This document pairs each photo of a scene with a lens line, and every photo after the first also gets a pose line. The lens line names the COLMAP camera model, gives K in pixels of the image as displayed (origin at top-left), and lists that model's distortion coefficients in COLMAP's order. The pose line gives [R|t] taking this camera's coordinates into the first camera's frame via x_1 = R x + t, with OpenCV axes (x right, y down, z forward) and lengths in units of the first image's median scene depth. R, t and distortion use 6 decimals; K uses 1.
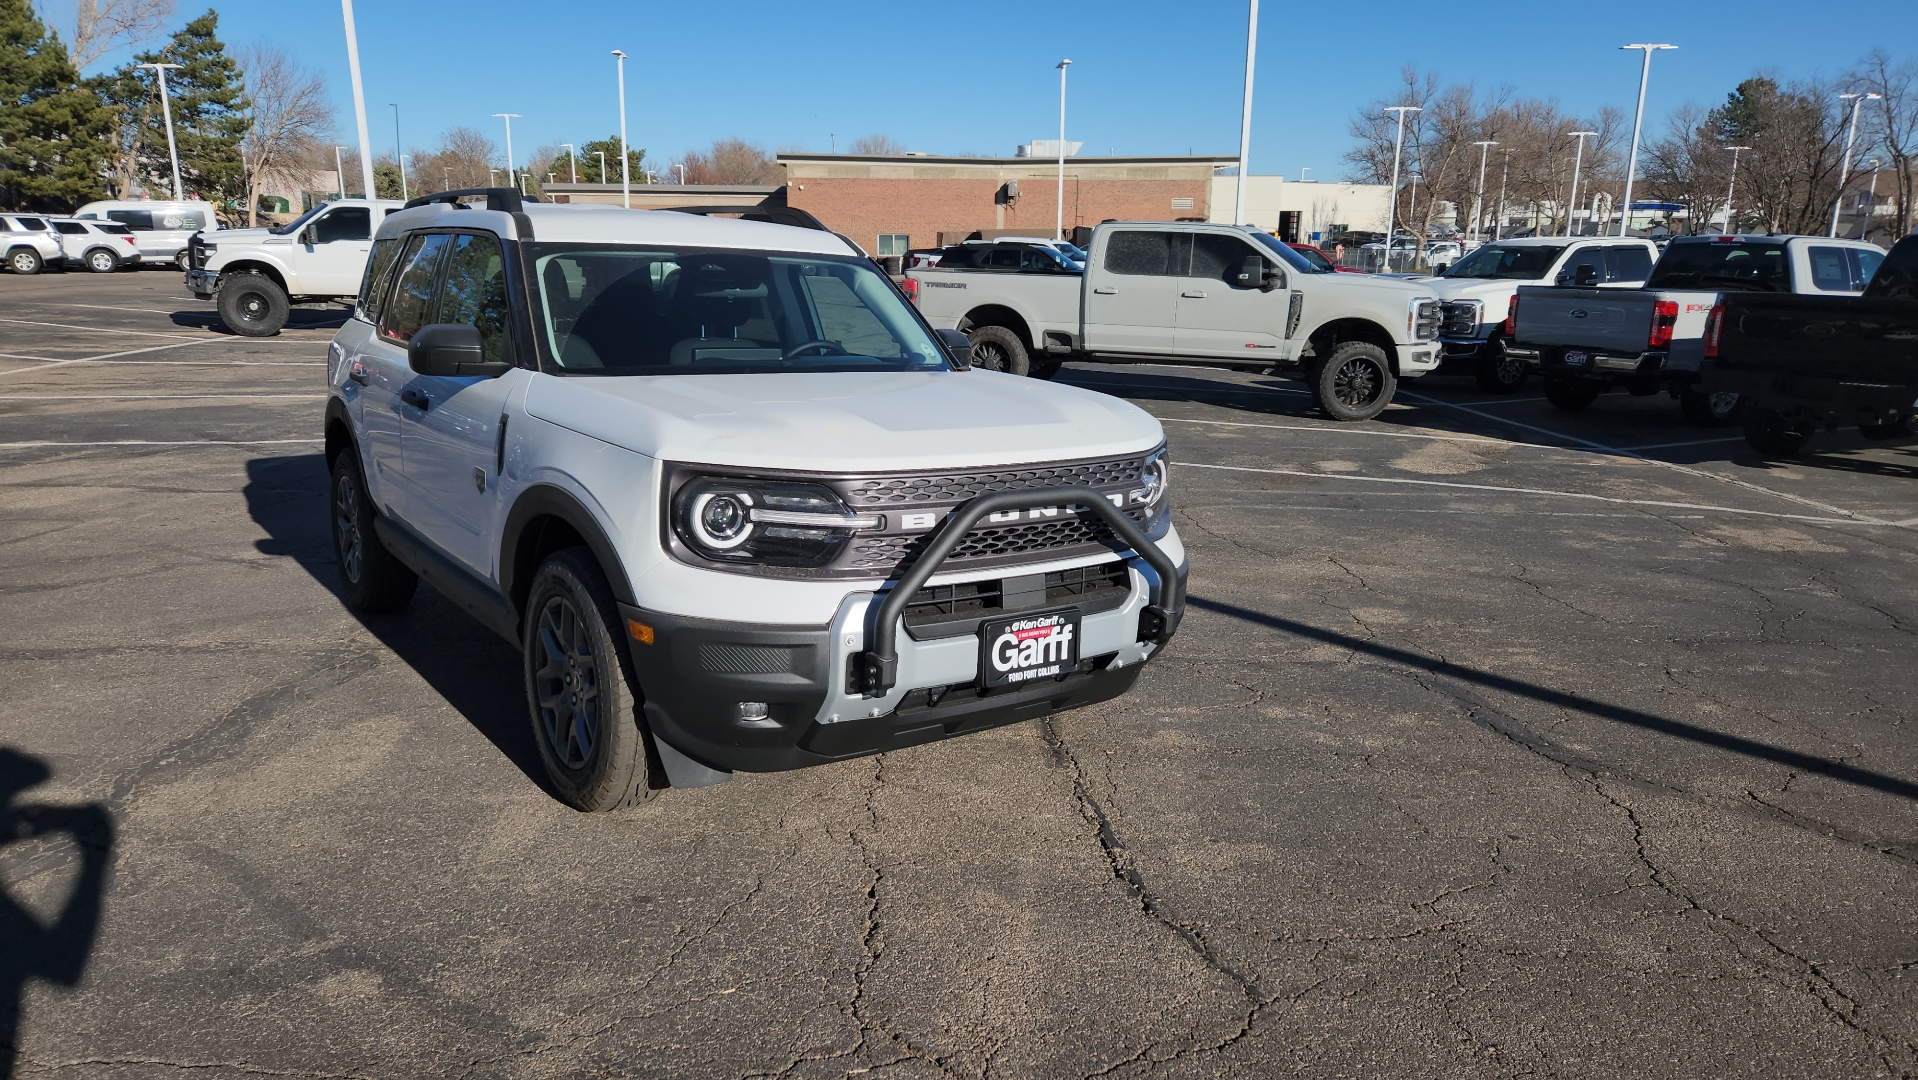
lens RADIAL K [[1283.9, 0, 935.3], [0, 1283.9, 539.6], [0, 0, 1]] dist [0.073744, -0.064002]
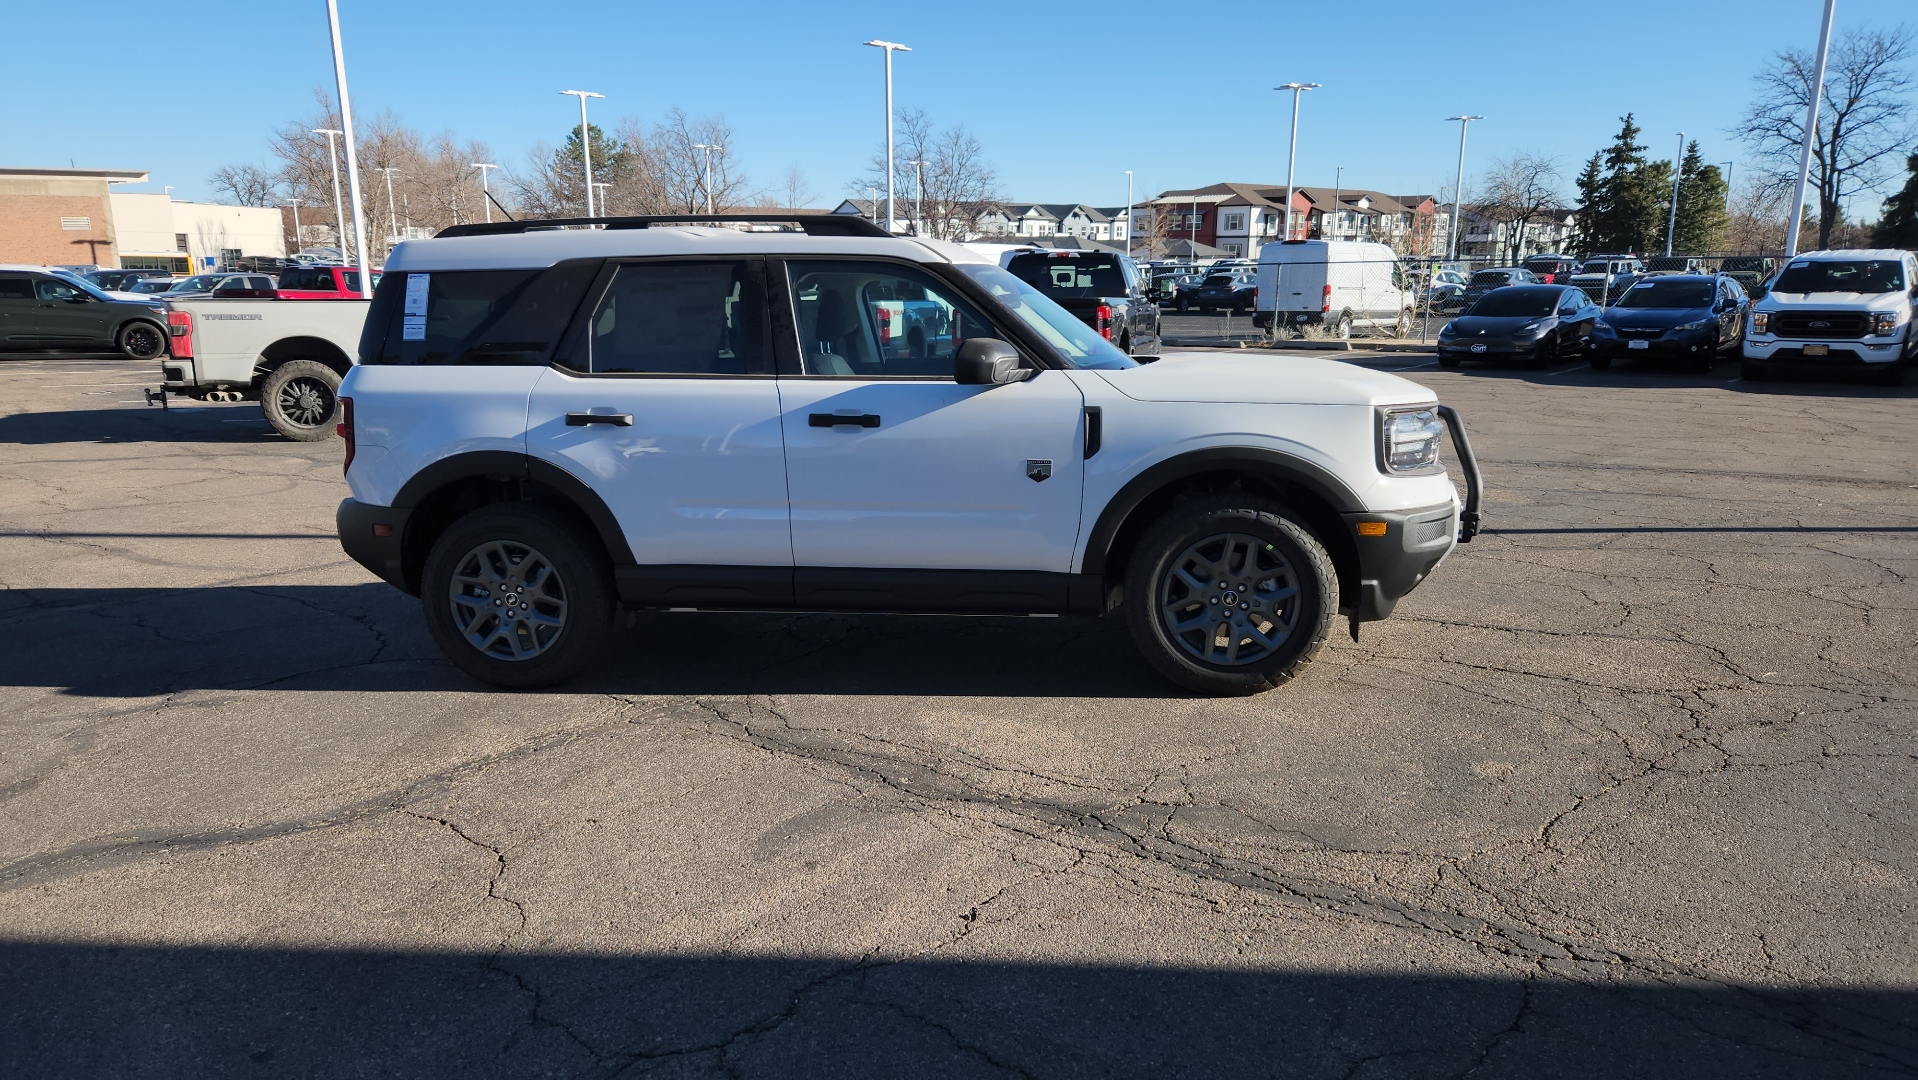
lens RADIAL K [[1283.9, 0, 921.2], [0, 1283.9, 547.2], [0, 0, 1]] dist [0.073744, -0.064002]
pose [[0.692076, -0.170497, 0.701400, -0.335490], [0.179513, 0.981829, 0.061538, -0.018319], [-0.699147, 0.083322, 0.710107, 0.071803]]
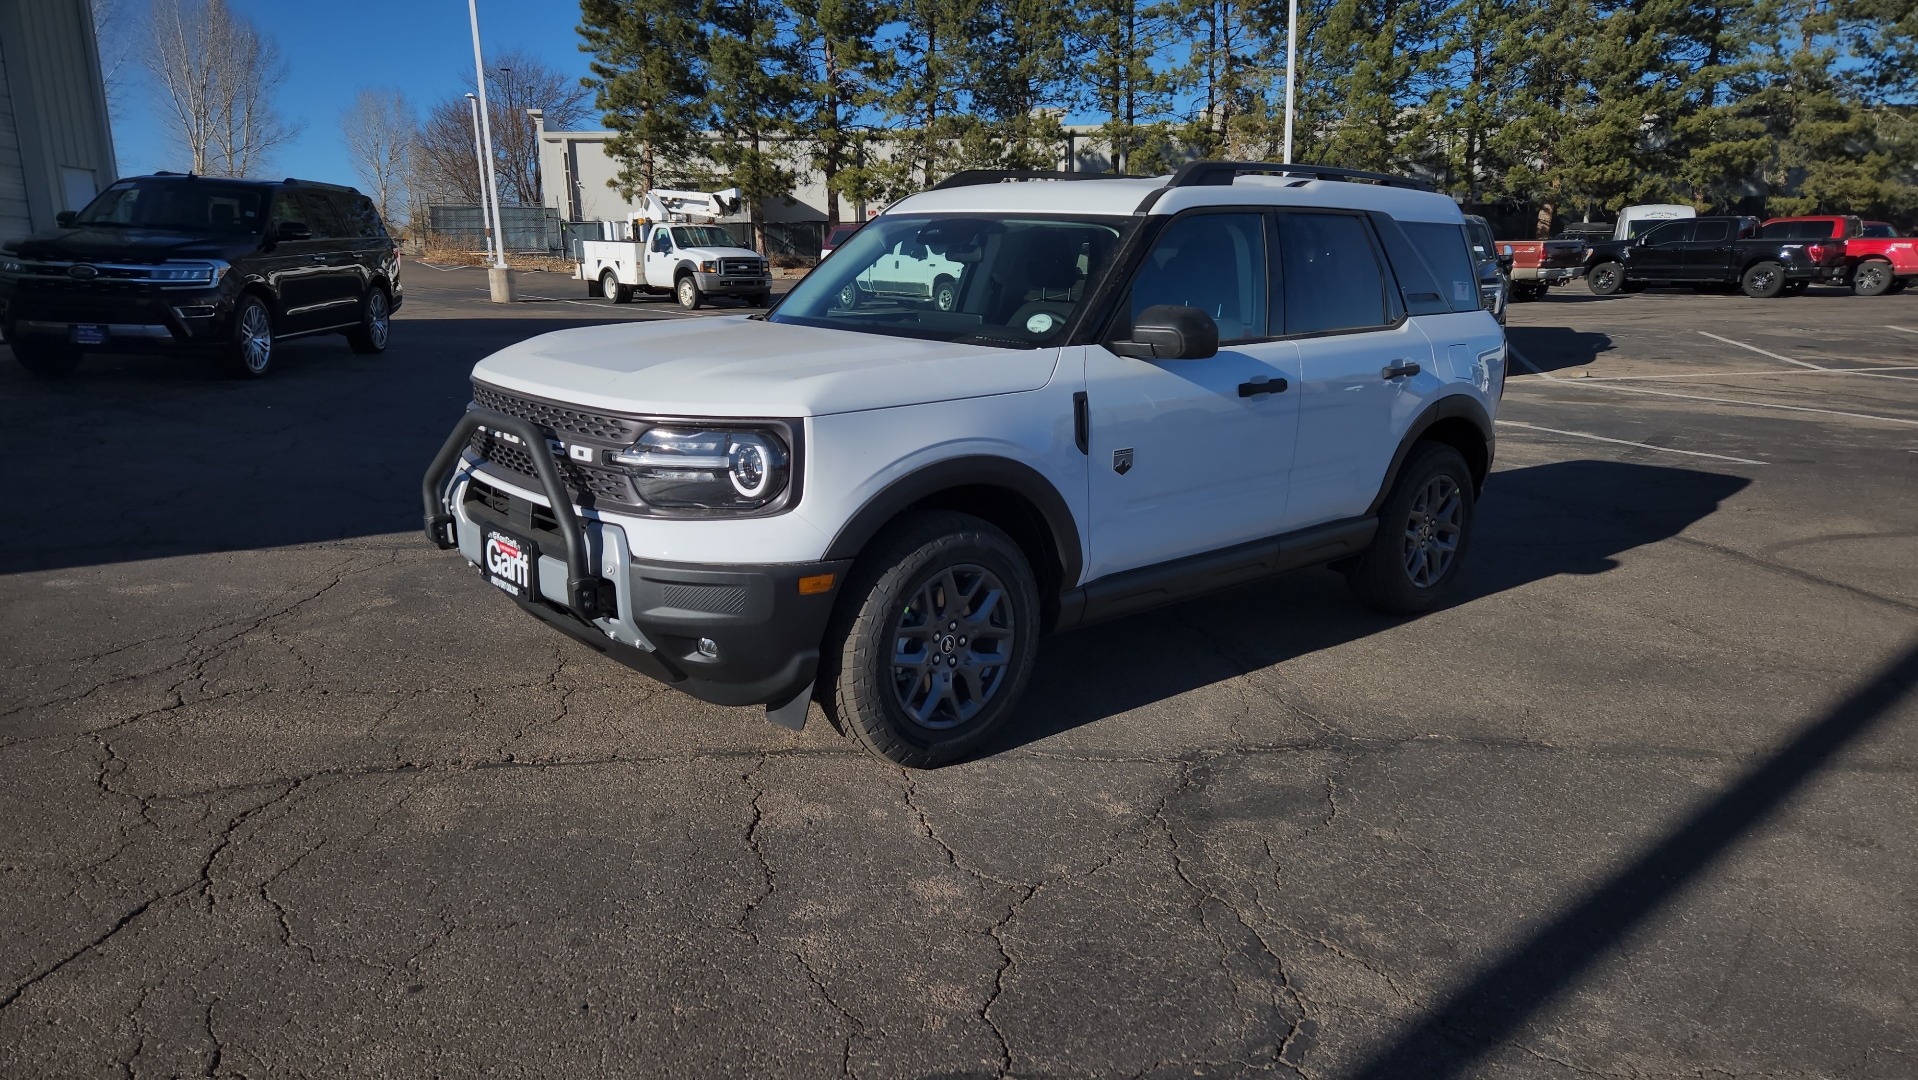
lens RADIAL K [[1284.5, 0, 927.8], [0, 1284.5, 543.7], [0, 0, 1]] dist [0.070196, -0.056440]
pose [[0.118365, 0.203239, -0.971948, 0.266489], [-0.215627, 0.960733, 0.174635, -0.044970], [0.969275, 0.188907, 0.157541, 0.264188]]
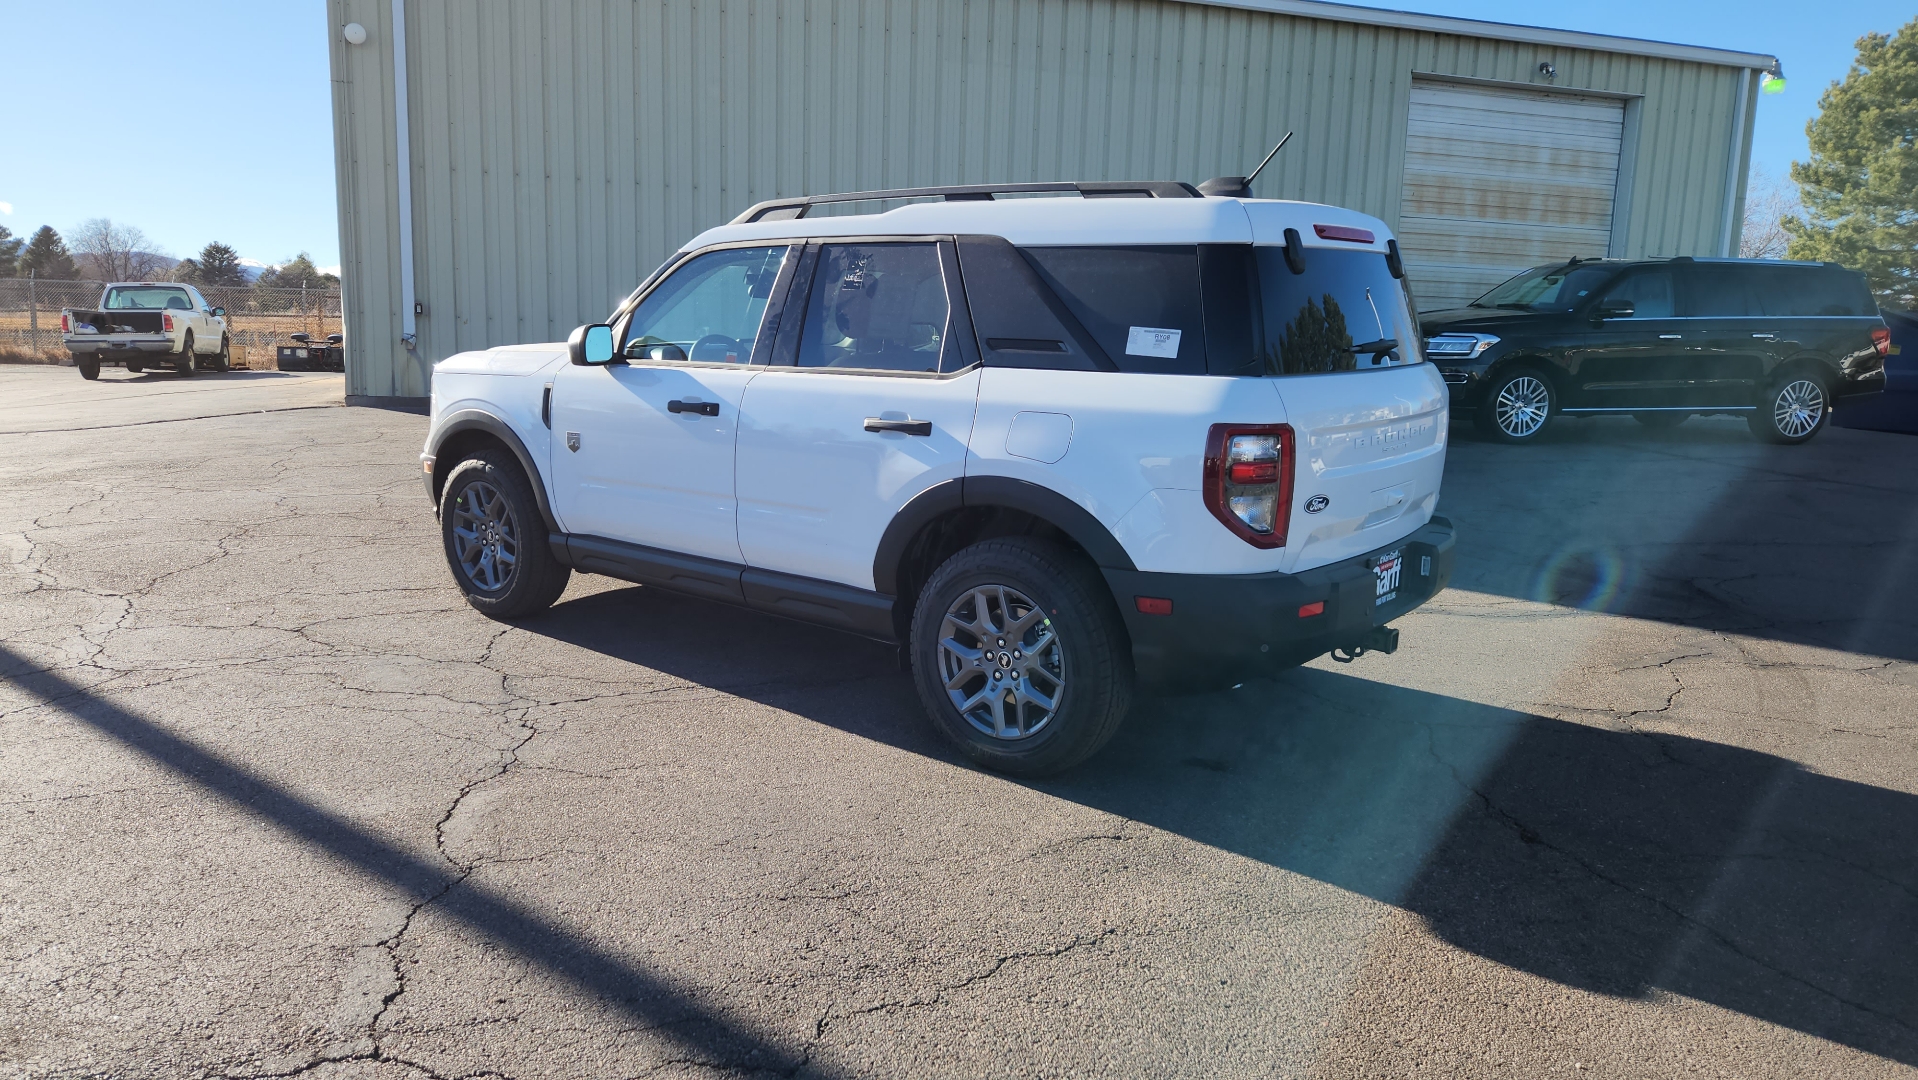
lens RADIAL K [[1284.5, 0, 928.7], [0, 1284.5, 533.2], [0, 0, 1]] dist [0.070196, -0.056440]
pose [[-0.960252, 0.006979, -0.279047, 0.014170], [-0.096947, 0.929118, 0.356849, -0.133161], [0.261758, 0.369718, -0.891511, 0.683101]]
